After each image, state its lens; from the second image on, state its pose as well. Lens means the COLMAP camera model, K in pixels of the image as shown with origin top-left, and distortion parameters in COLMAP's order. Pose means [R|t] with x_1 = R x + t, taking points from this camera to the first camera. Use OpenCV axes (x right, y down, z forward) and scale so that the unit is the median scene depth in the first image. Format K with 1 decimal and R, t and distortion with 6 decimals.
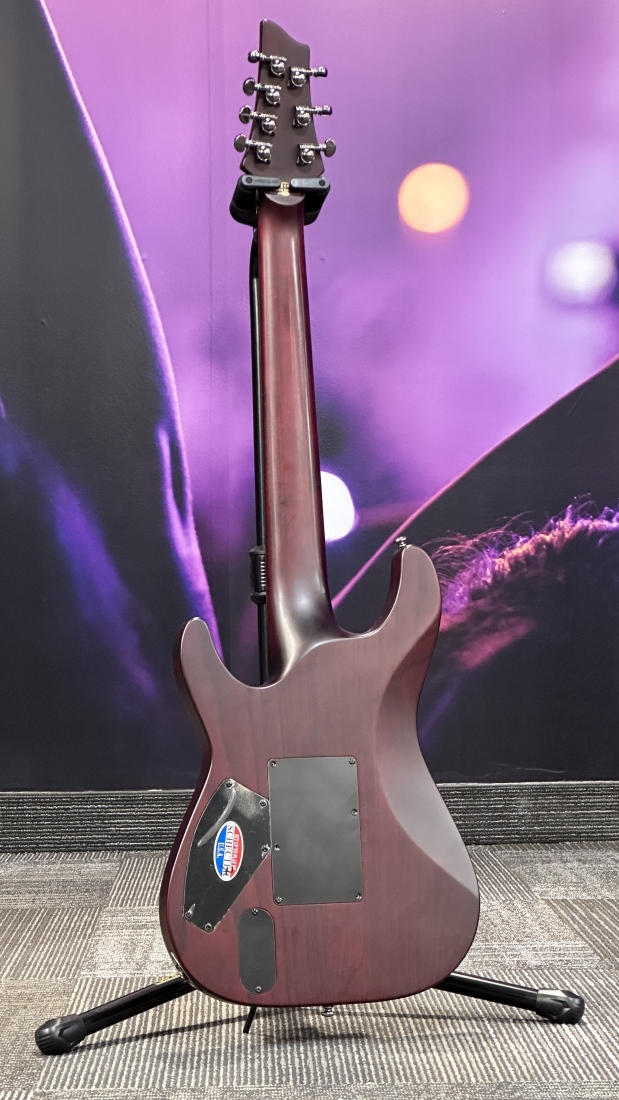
lens RADIAL K [[2488.5, 0, 309.5], [0, 2488.5, 550.0], [0, 0, 1]] dist [-0.305552, 7.132363]
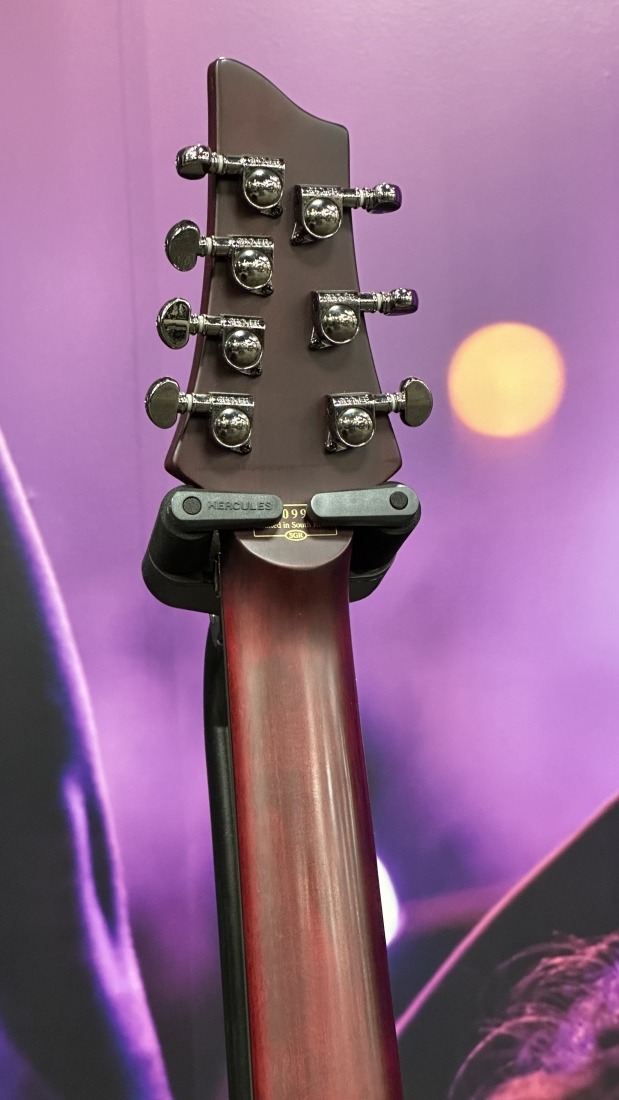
lens RADIAL K [[2488.5, 0, 309.5], [0, 2488.5, 550.0], [0, 0, 1]] dist [-0.305552, 7.132363]
pose [[0.999179, -0.038279, 0.013303, -0.012699], [0.038767, 0.998502, -0.038616, -0.128349], [-0.011805, 0.039100, 0.999166, 0.646362]]
